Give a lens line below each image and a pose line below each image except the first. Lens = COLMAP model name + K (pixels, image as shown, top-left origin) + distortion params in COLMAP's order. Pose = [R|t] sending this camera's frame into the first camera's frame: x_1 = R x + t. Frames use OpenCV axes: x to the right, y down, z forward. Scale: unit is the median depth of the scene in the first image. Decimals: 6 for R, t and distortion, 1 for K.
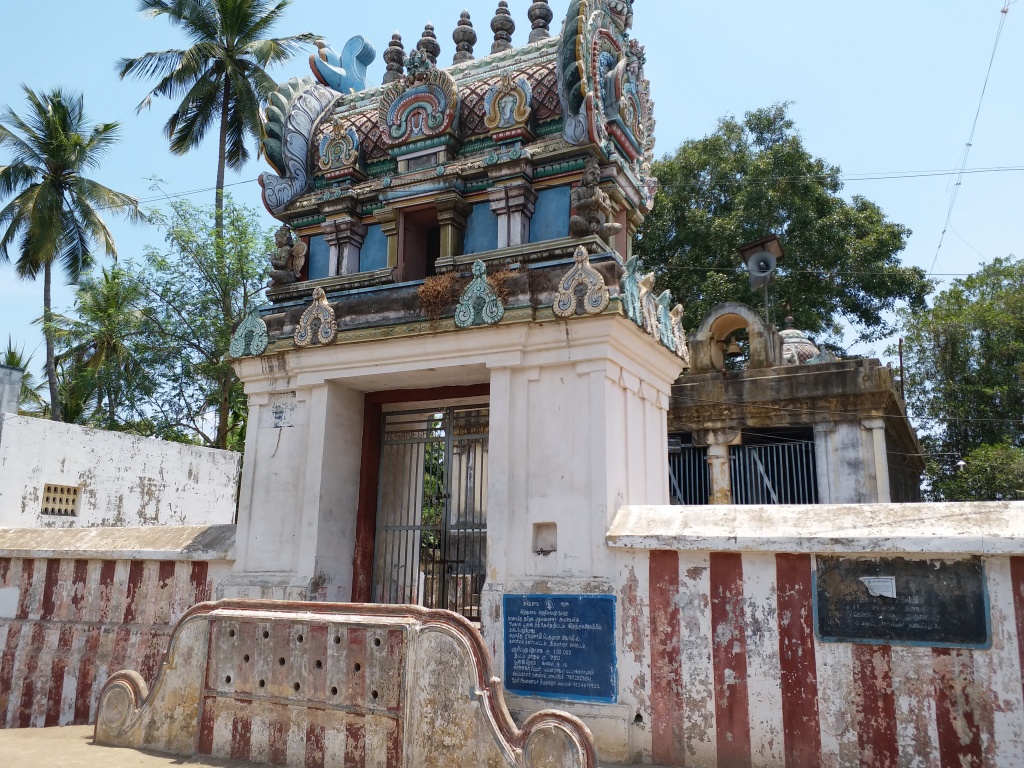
lens RADIAL K [[801.6, 0, 512.0], [0, 801.6, 384.0], [0, 0, 1]] dist [0.096301, -0.165266]
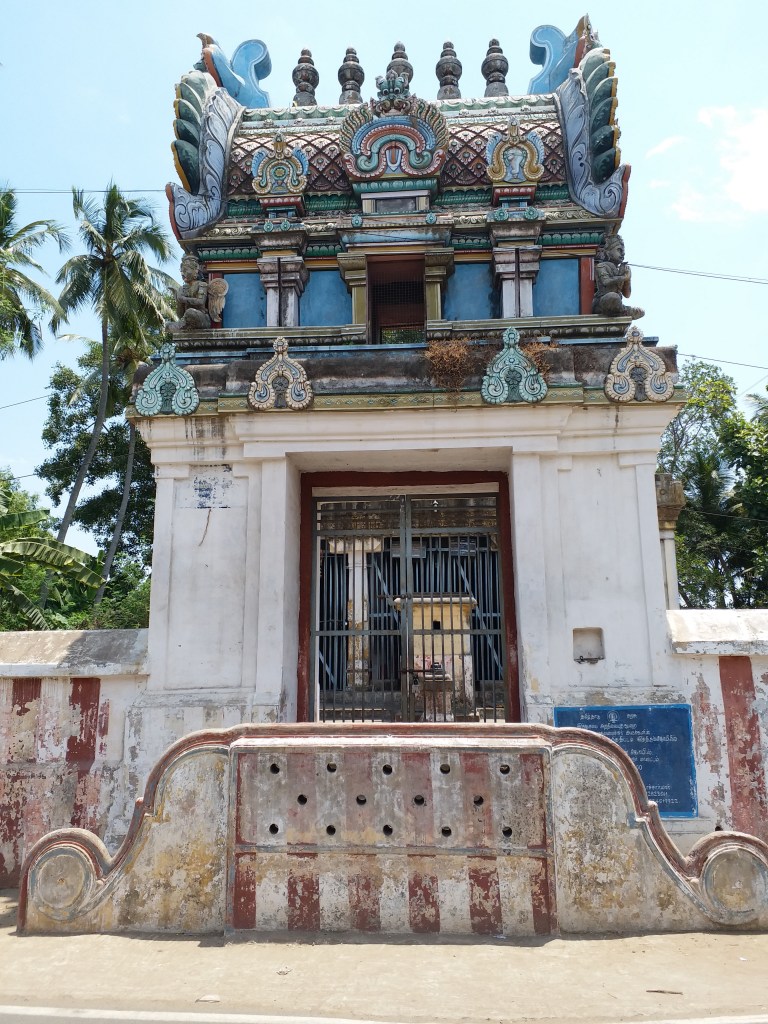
lens RADIAL K [[811.5, 0, 384.0], [0, 811.5, 512.0], [0, 0, 1]] dist [0.091403, -0.190804]
pose [[0.930371, 0.049983, 0.363197, -0.487497], [-0.059981, 0.998067, 0.016294, 0.039576], [-0.361680, -0.036945, 0.931570, 0.220441]]
